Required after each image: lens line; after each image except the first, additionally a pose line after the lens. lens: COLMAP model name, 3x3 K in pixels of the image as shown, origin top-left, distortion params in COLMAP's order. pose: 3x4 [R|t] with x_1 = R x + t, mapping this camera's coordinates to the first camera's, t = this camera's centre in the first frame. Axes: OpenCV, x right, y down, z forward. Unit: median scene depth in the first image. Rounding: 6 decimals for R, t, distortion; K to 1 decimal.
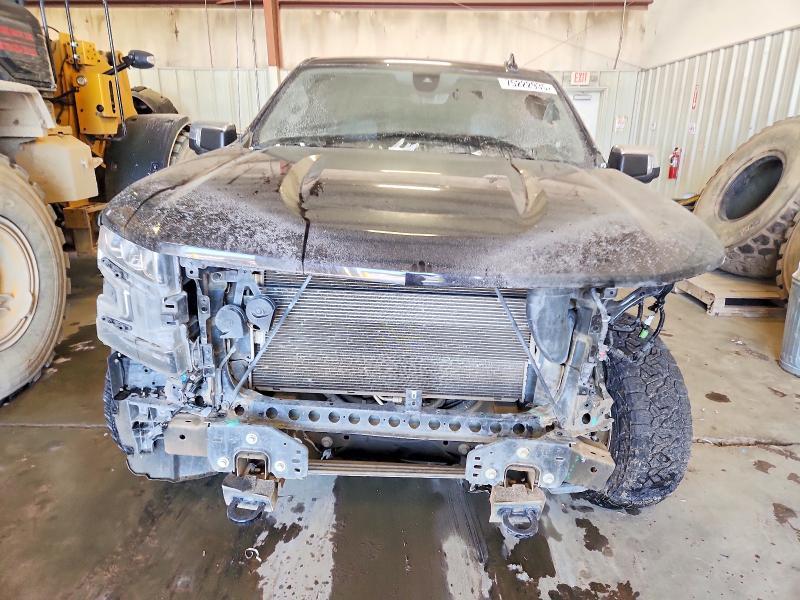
lens RADIAL K [[549.0, 0, 391.1], [0, 549.0, 299.3], [0, 0, 1]] dist [0.032650, -0.005682]
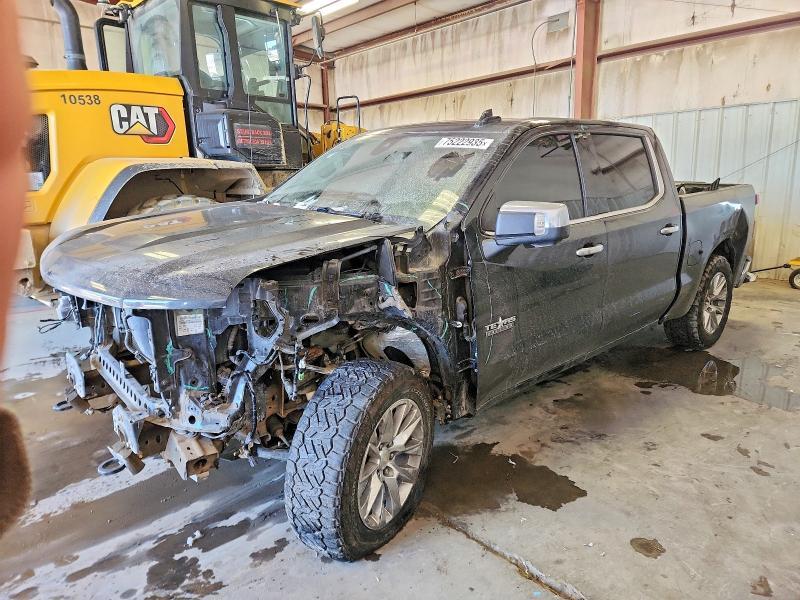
lens RADIAL K [[549.0, 0, 391.1], [0, 549.0, 299.3], [0, 0, 1]] dist [0.032650, -0.005682]
pose [[0.678714, 0.128413, -0.723088, 0.351109], [-0.187192, 0.982323, -0.001254, -0.030287], [0.710145, 0.136207, 0.690754, 0.096790]]
